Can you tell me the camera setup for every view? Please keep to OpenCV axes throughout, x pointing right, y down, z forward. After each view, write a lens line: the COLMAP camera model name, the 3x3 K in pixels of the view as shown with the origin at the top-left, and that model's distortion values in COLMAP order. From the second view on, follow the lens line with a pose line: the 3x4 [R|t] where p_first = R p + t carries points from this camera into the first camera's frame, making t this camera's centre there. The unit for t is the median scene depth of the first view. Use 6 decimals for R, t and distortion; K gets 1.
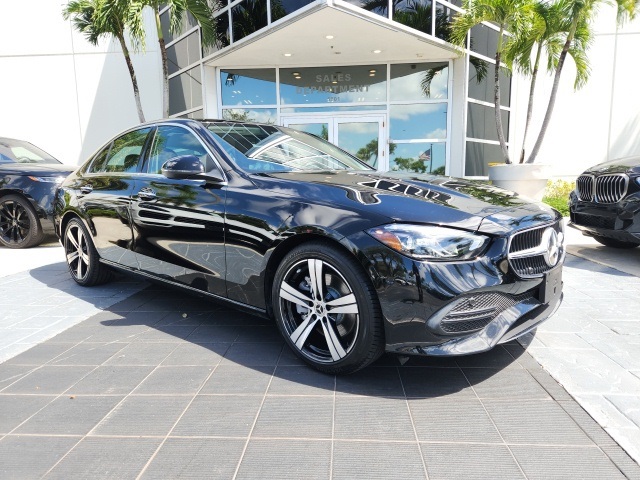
lens RADIAL K [[416.5, 0, 322.6], [0, 416.5, 238.0], [0, 0, 1]] dist [0.061040, -0.052785]
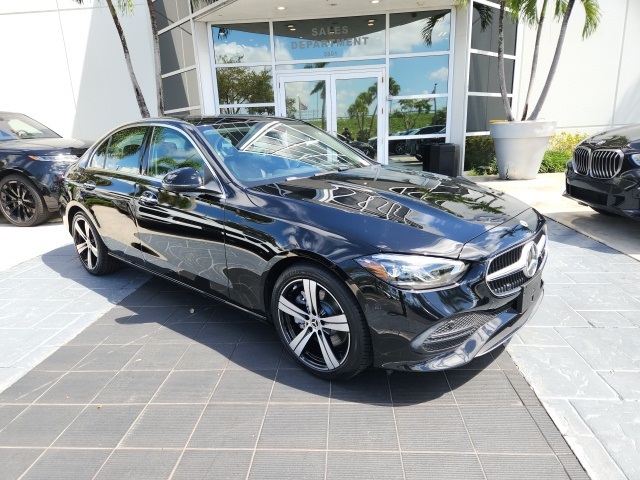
lens RADIAL K [[418.5, 0, 319.1], [0, 418.5, 236.2], [0, 0, 1]] dist [0.058390, -0.050312]
pose [[0.999612, -0.023630, -0.014746, 0.020002], [0.025249, 0.992269, 0.121507, -0.149864], [0.011761, -0.121832, 0.992481, -0.051718]]
